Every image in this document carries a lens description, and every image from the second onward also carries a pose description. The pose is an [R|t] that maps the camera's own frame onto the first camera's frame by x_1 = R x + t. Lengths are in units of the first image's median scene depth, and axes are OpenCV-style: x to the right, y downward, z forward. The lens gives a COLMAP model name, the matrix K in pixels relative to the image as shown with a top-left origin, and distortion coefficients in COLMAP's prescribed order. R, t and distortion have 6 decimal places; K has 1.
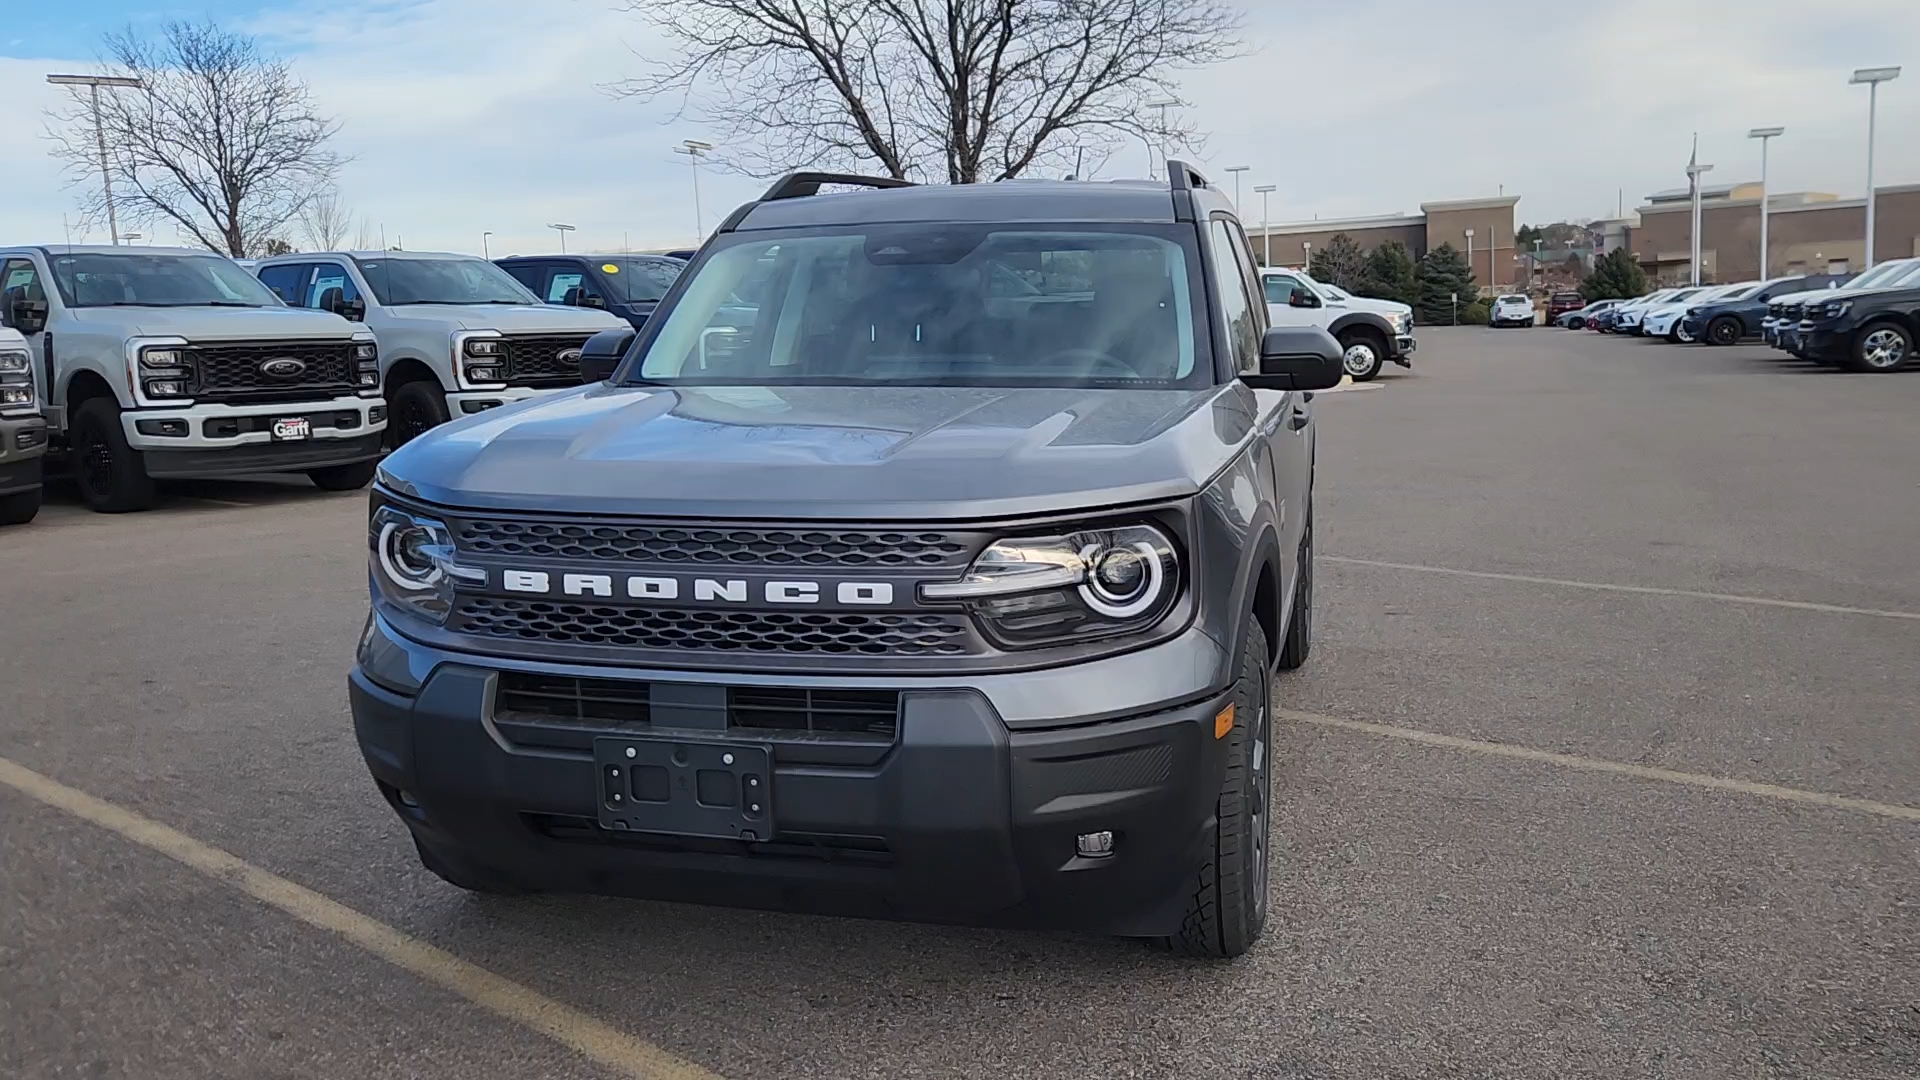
lens RADIAL K [[1631.8, 0, 946.0], [0, 1631.8, 548.3], [0, 0, 1]] dist [0.030702, -0.009106]
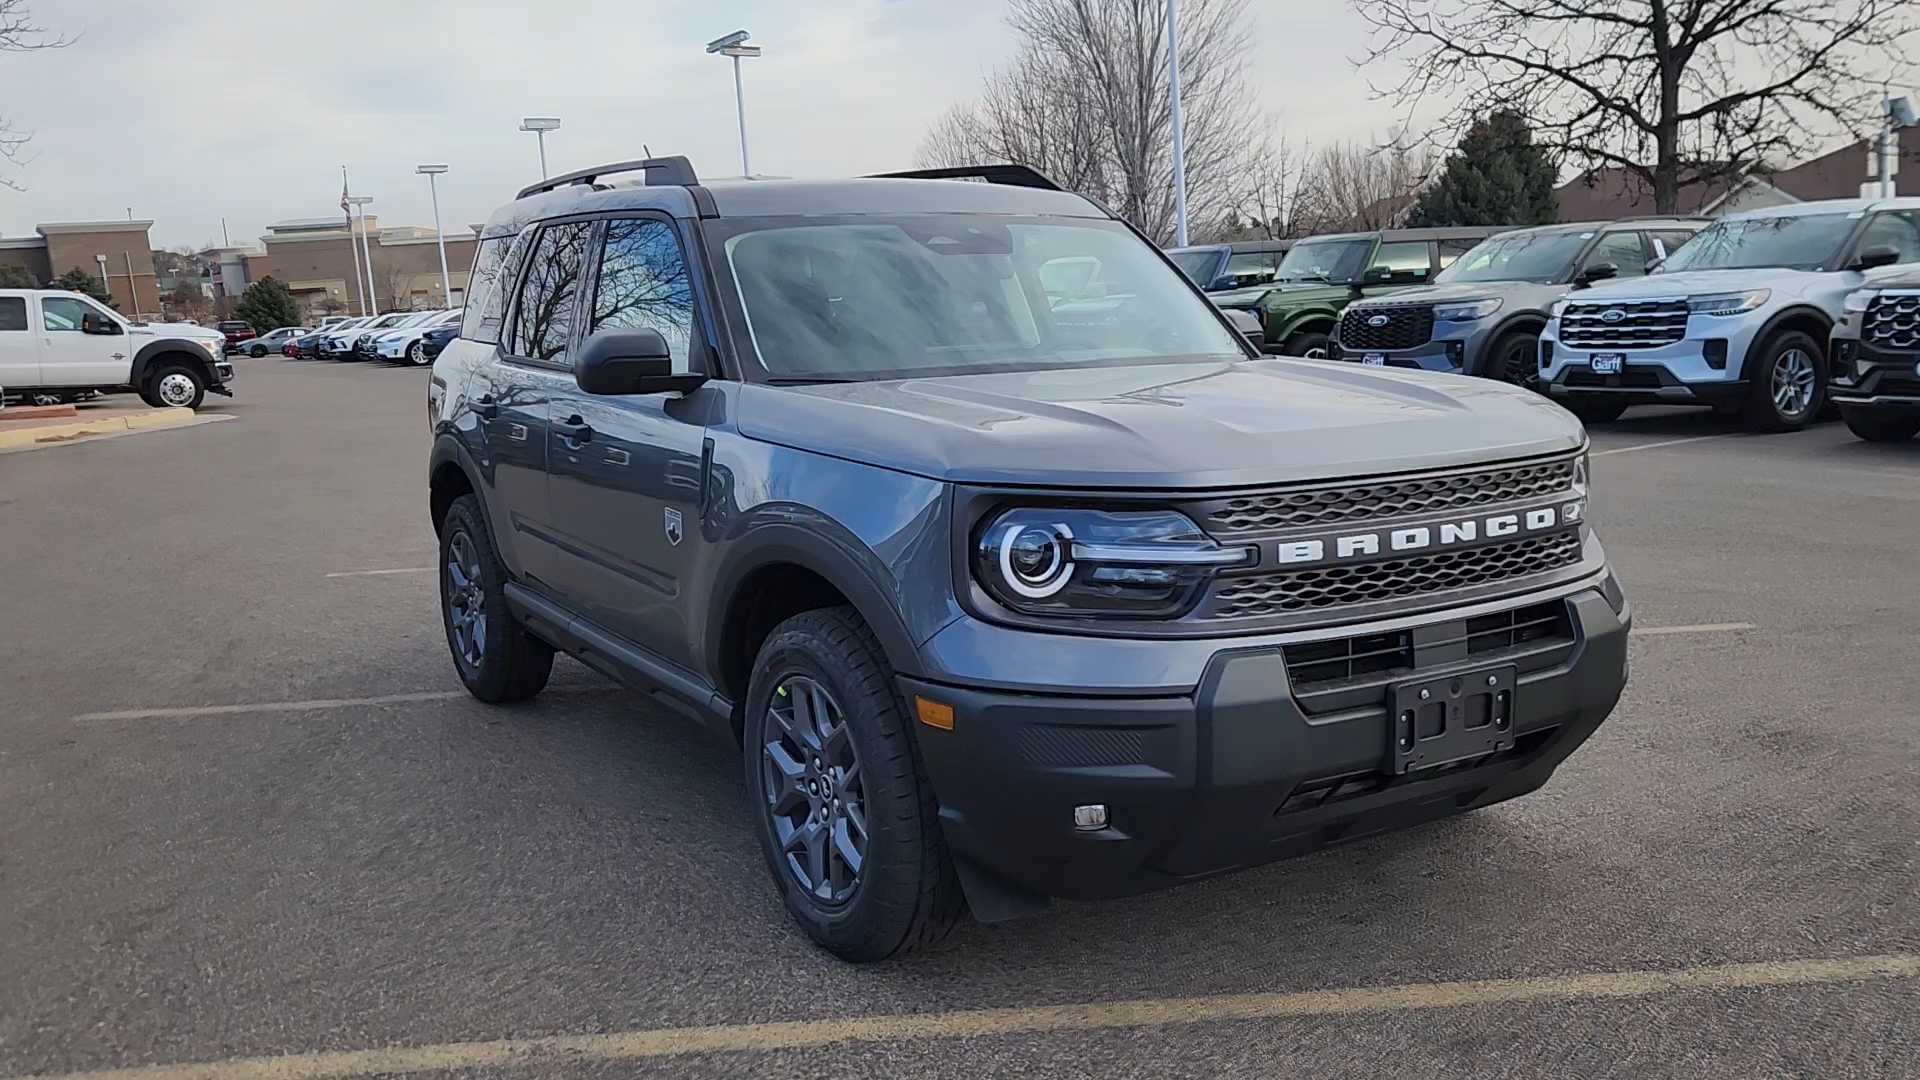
lens RADIAL K [[1630.1, 0, 952.8], [0, 1630.1, 545.5], [0, 0, 1]] dist [0.033312, -0.010709]
pose [[0.693800, -0.112912, 0.711261, -0.278118], [0.126484, 0.991386, 0.034002, -0.011032], [-0.708974, 0.066373, 0.702105, 0.113050]]
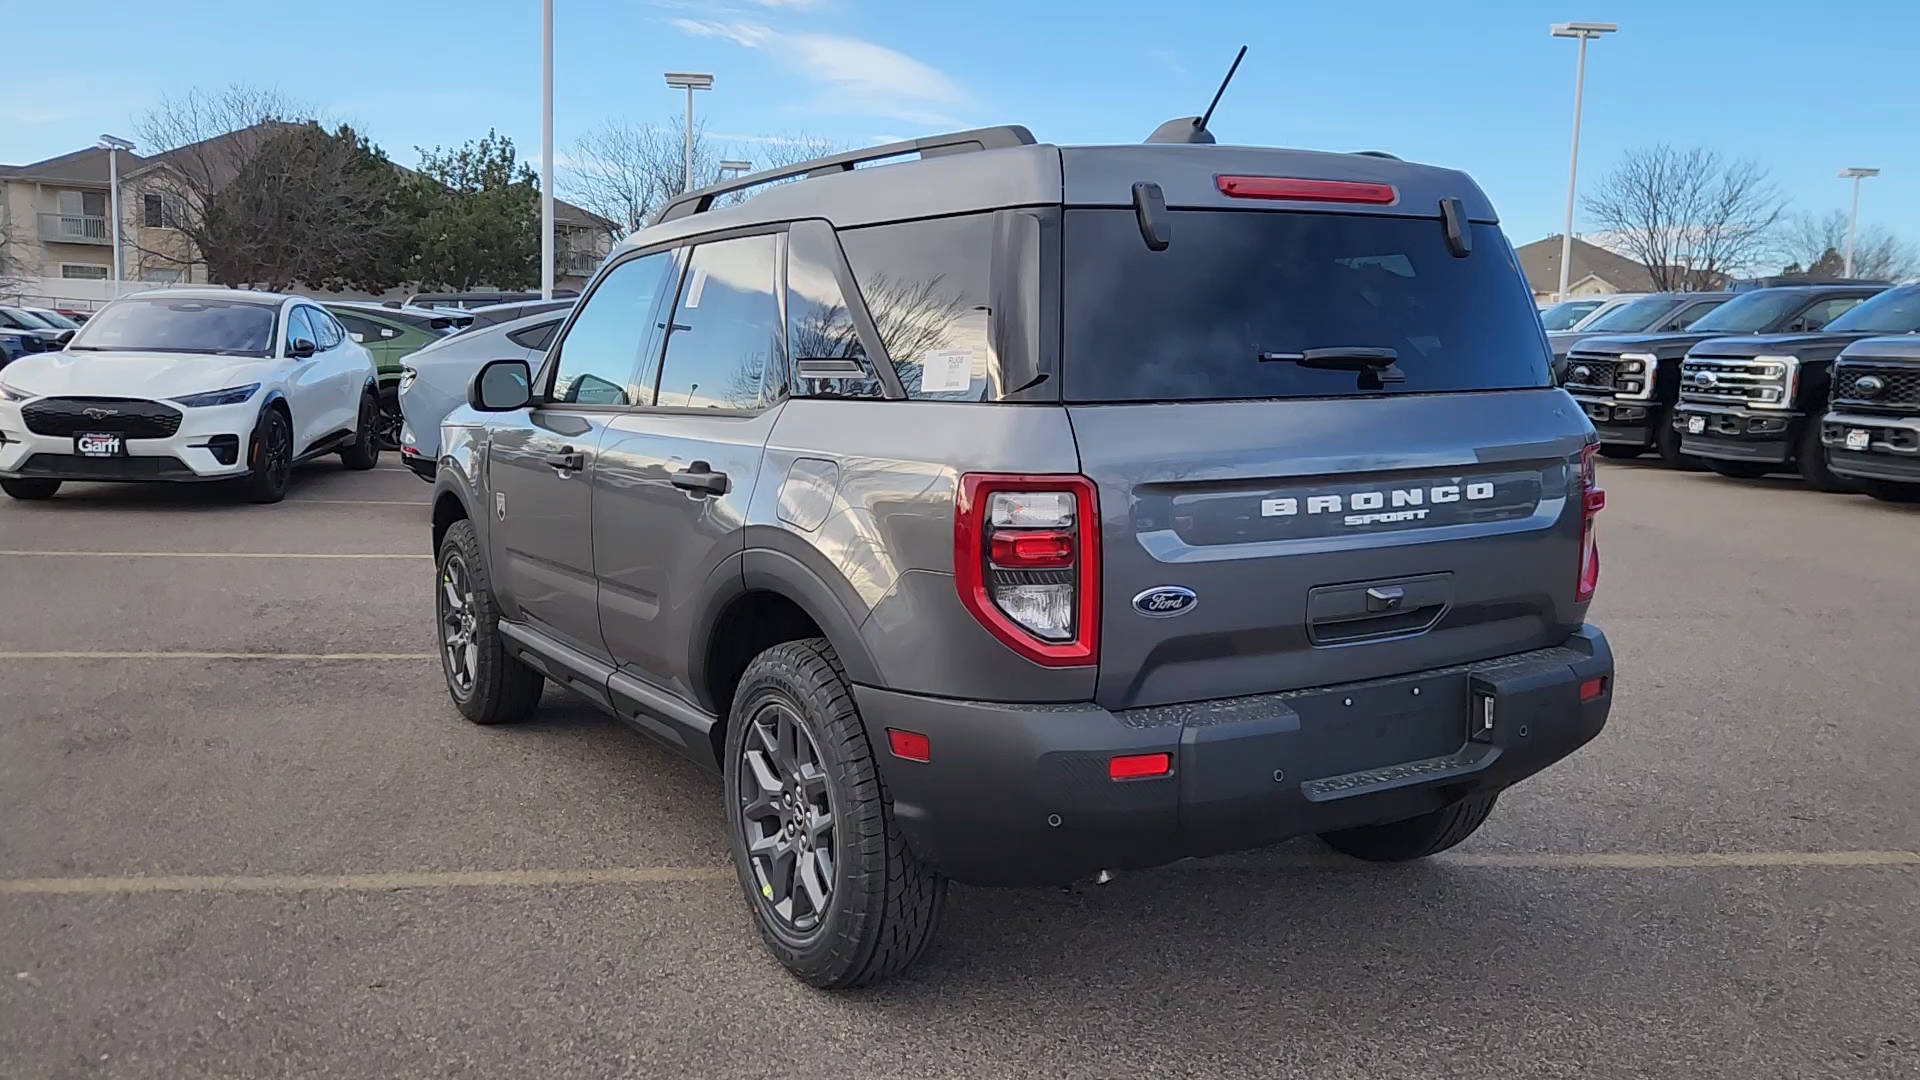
lens RADIAL K [[1630.1, 0, 952.8], [0, 1630.1, 545.5], [0, 0, 1]] dist [0.033312, -0.010709]
pose [[-0.704764, 0.108996, -0.701018, 0.294979], [-0.096131, 0.964342, 0.246583, -0.116020], [0.702898, 0.241173, -0.669156, 0.725182]]
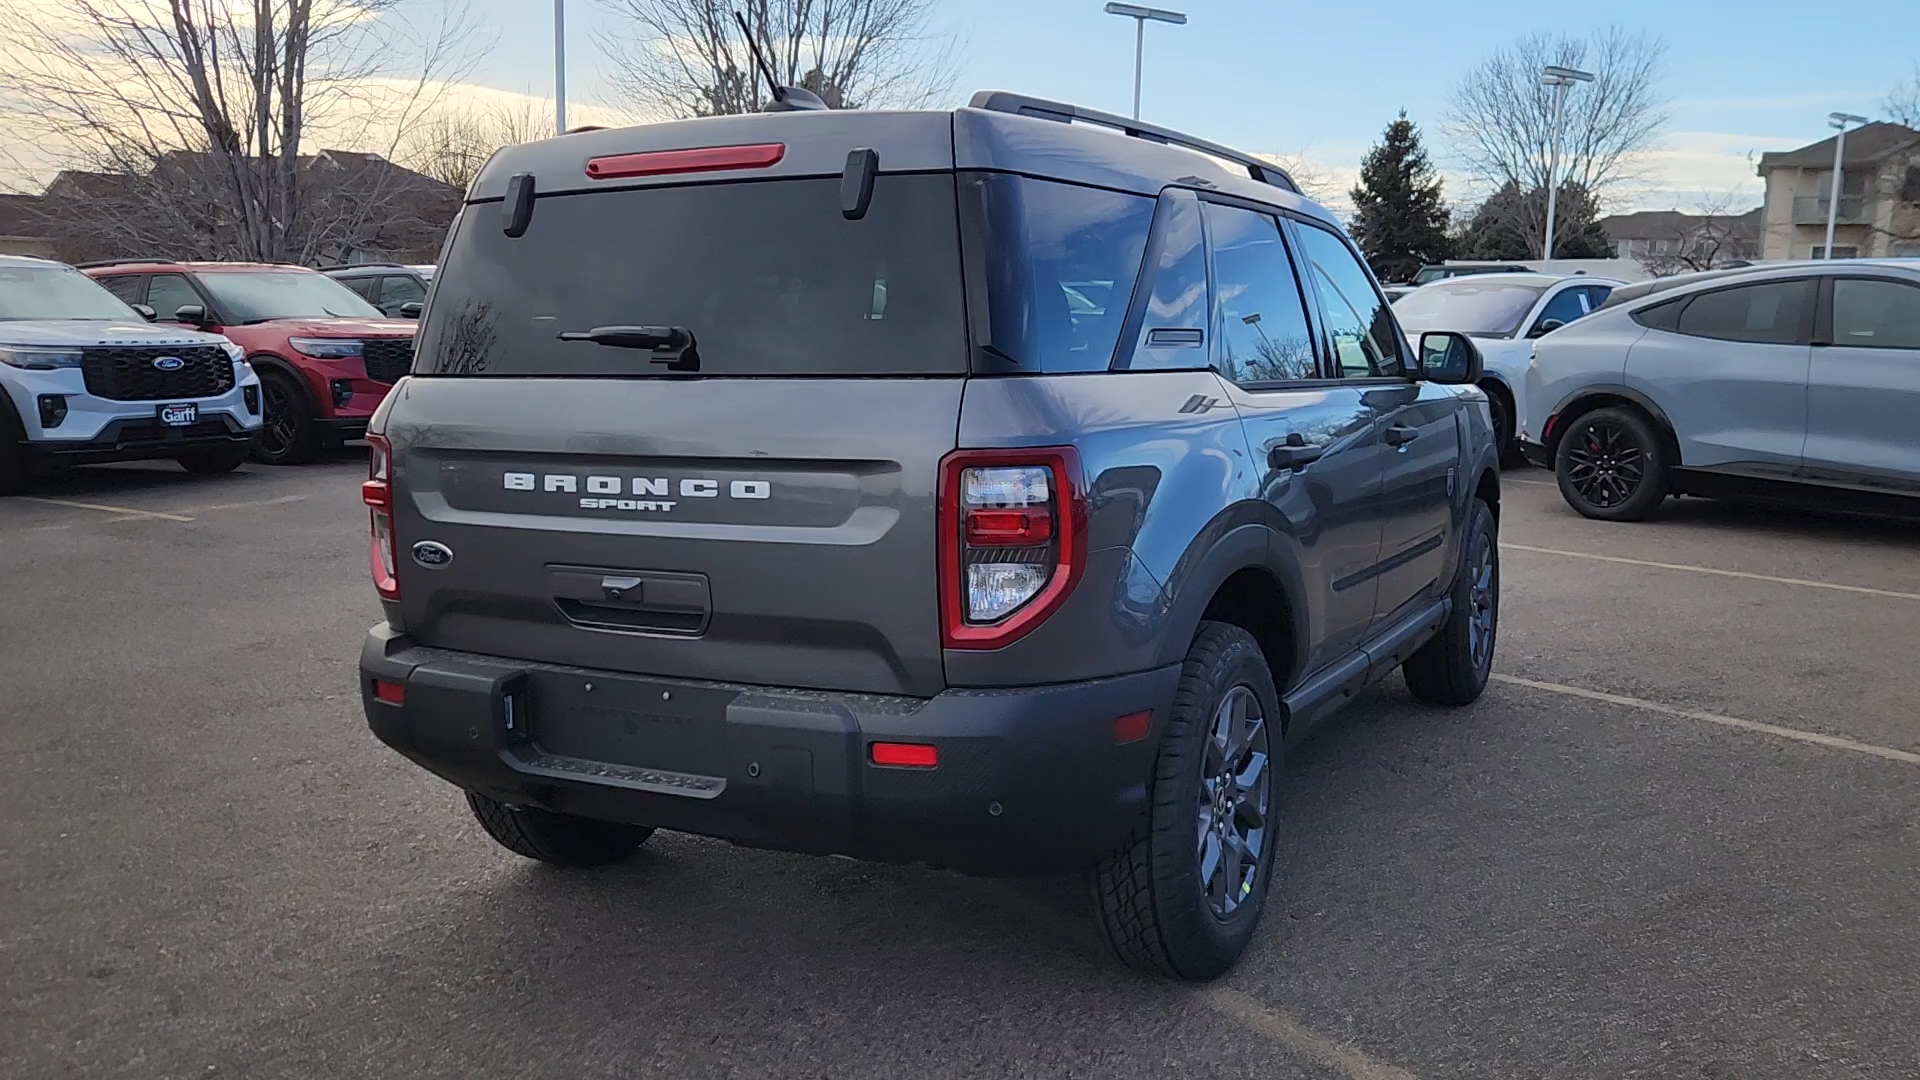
lens RADIAL K [[1631.8, 0, 946.0], [0, 1631.8, 548.3], [0, 0, 1]] dist [0.030702, -0.009106]
pose [[-0.971774, -0.001681, 0.235909, -0.054072], [0.065362, 0.958911, 0.276076, -0.122017], [-0.226680, 0.283703, -0.931734, 0.824029]]
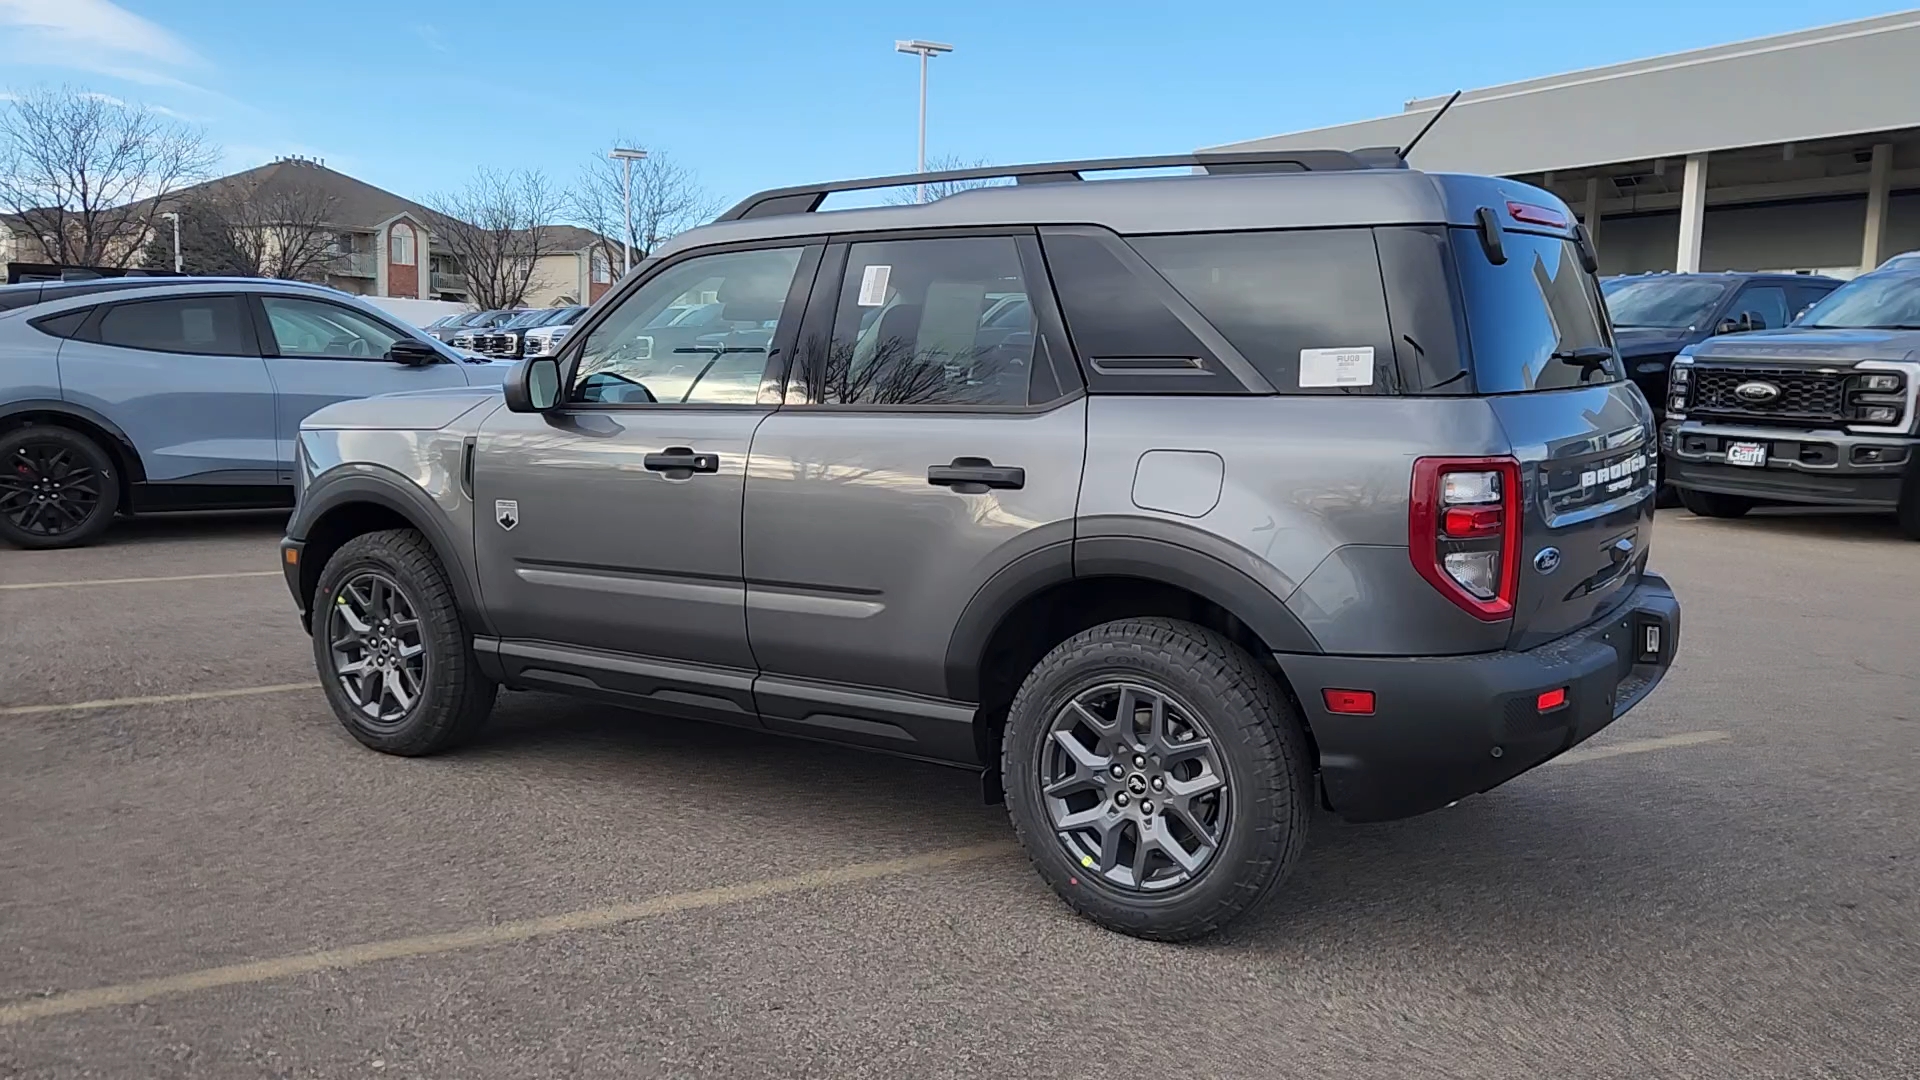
lens RADIAL K [[1630.1, 0, 952.8], [0, 1630.1, 545.5], [0, 0, 1]] dist [0.033312, -0.010709]
pose [[-0.342562, 0.140720, -0.928897, 0.412021], [-0.144290, 0.969108, 0.200023, -0.096090], [0.928349, 0.202551, -0.311675, 0.574756]]
